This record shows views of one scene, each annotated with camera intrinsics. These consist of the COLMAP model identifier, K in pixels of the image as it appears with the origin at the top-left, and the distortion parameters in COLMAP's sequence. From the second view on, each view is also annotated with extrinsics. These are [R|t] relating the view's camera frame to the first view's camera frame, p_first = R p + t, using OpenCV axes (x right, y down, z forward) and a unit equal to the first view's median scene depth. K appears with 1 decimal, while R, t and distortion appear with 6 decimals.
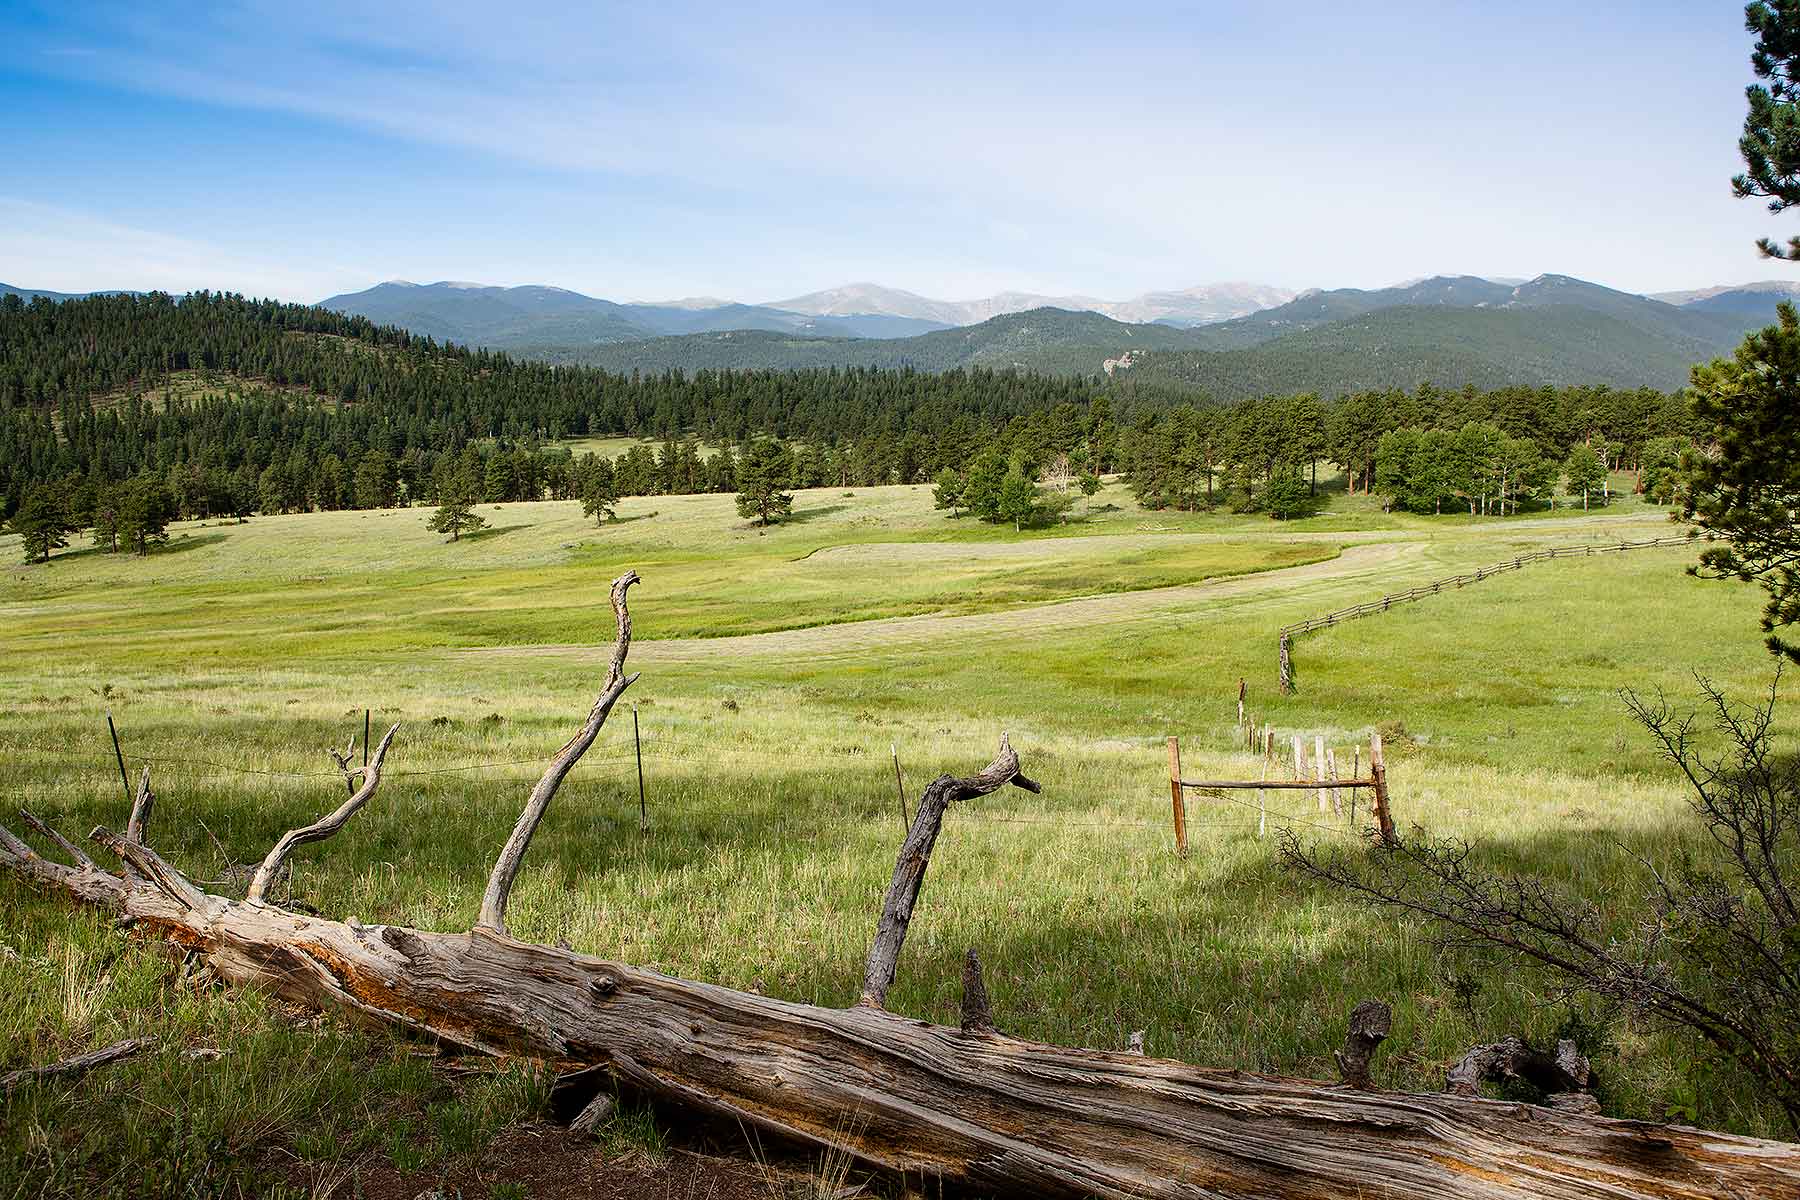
lens RADIAL K [[1423.2, 0, 900.0], [0, 1423.2, 600.0], [0, 0, 1]] dist [-0.088118, 0.003762]
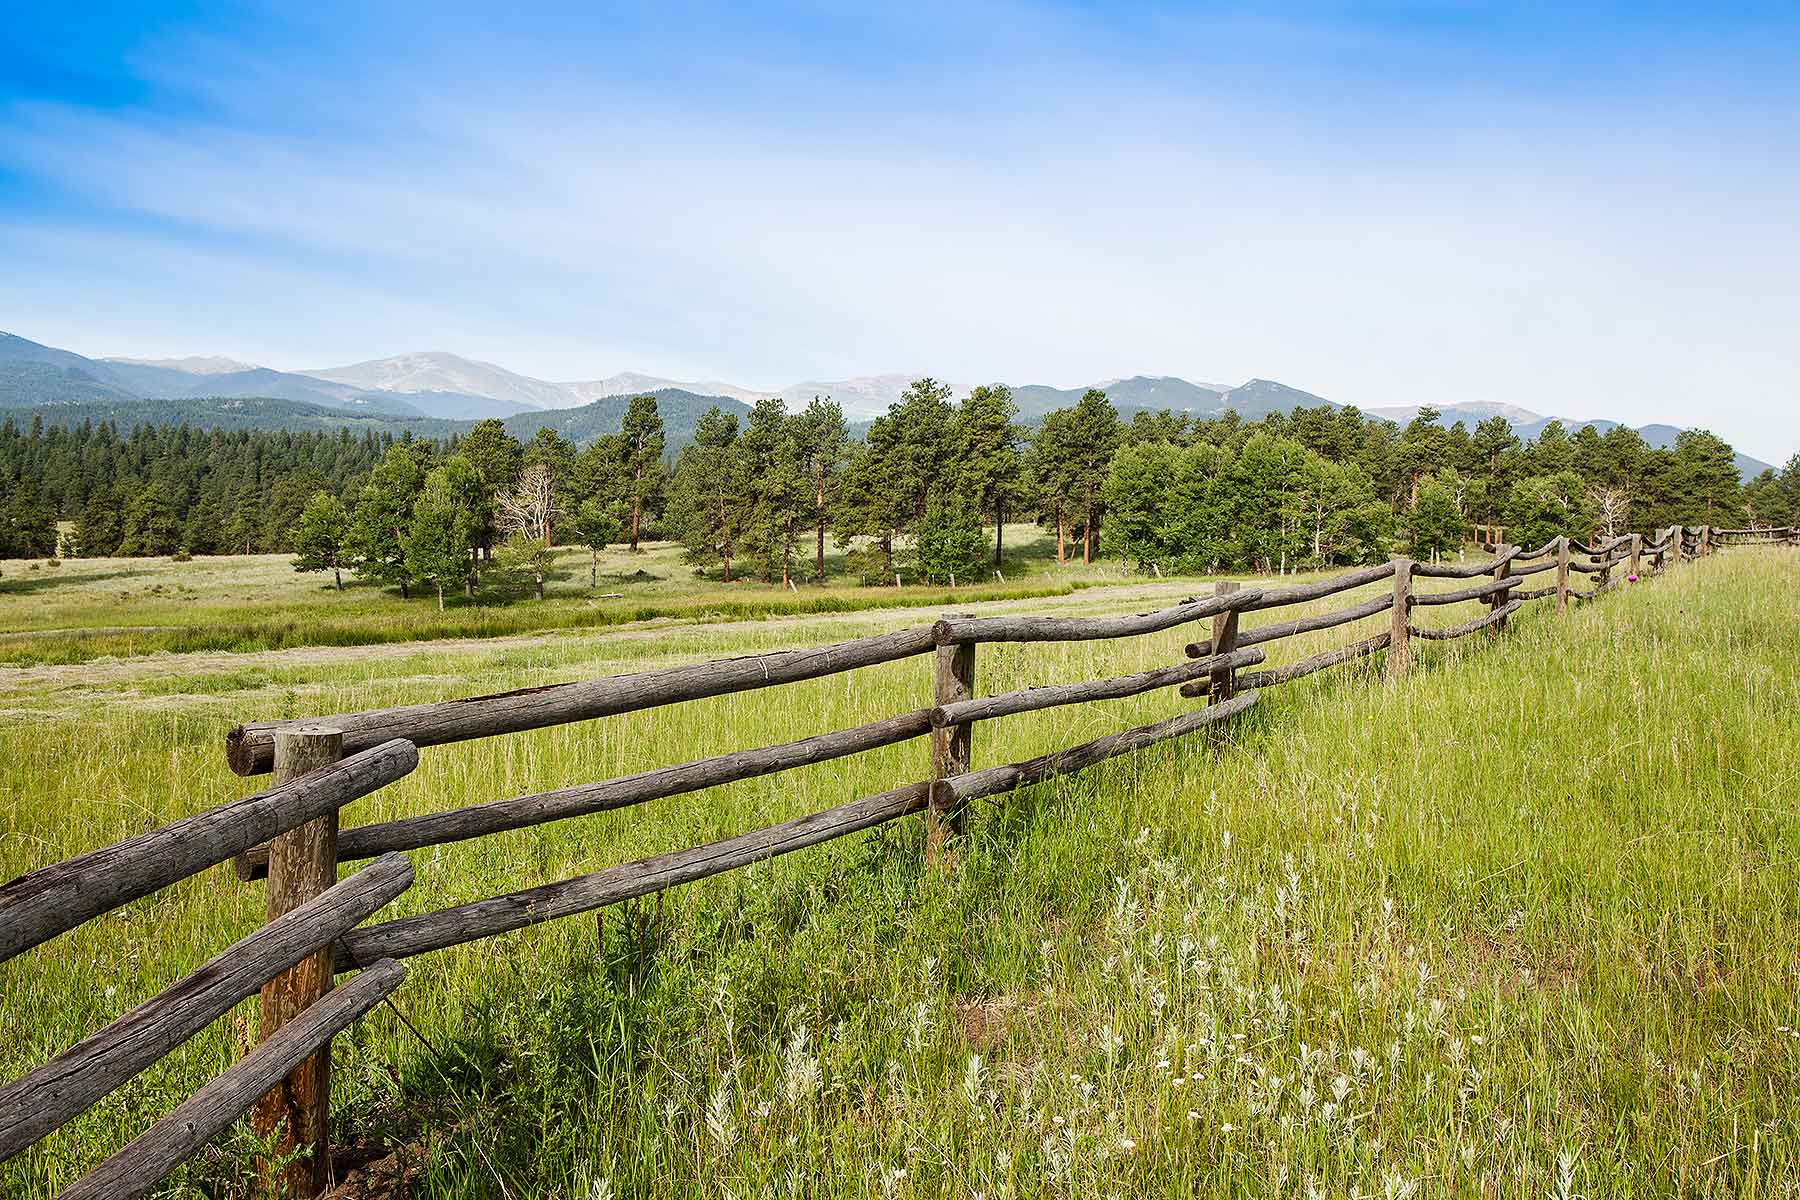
lens RADIAL K [[1423.2, 0, 900.0], [0, 1423.2, 600.0], [0, 0, 1]] dist [-0.088118, 0.003762]
pose [[0.977409, 0.010409, 0.211101, 0.123620], [0.013979, 0.993416, -0.113706, 0.007643], [-0.210895, 0.114088, 0.970828, 0.423807]]
